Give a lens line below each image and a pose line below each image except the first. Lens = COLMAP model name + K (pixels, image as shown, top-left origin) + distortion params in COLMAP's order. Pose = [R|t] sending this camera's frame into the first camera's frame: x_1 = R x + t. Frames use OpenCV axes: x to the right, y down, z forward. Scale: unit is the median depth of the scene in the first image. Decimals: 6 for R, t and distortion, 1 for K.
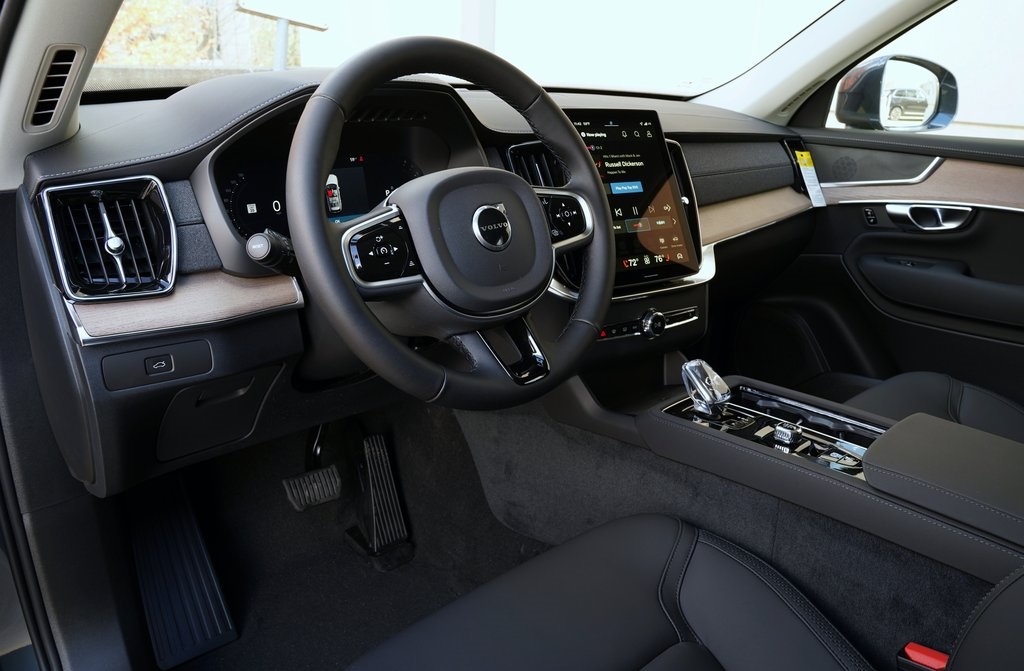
lens RADIAL K [[712.2, 0, 515.6], [0, 712.2, 333.4], [0, 0, 1]] dist [-0.124604, 0.086510]
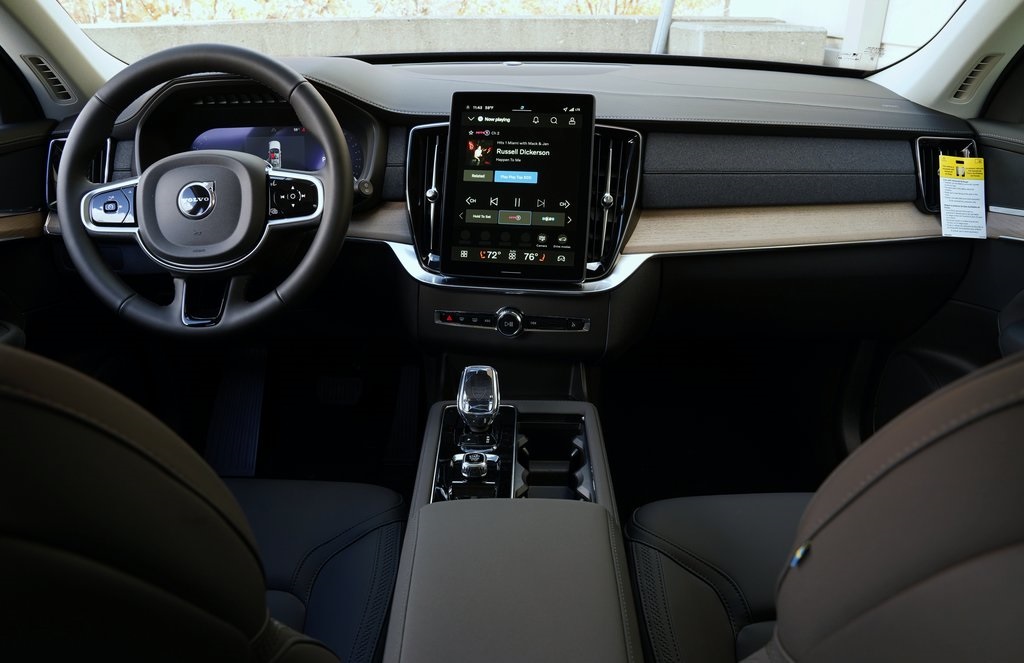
lens RADIAL K [[723.4, 0, 512.0], [0, 723.4, 331.5], [0, 0, 1]] dist [-0.134708, 0.107669]
pose [[0.751064, 0.249112, -0.611430, 0.793643], [-0.205011, 0.968304, 0.142682, -0.141340], [0.627594, 0.018187, 0.778329, 0.245157]]
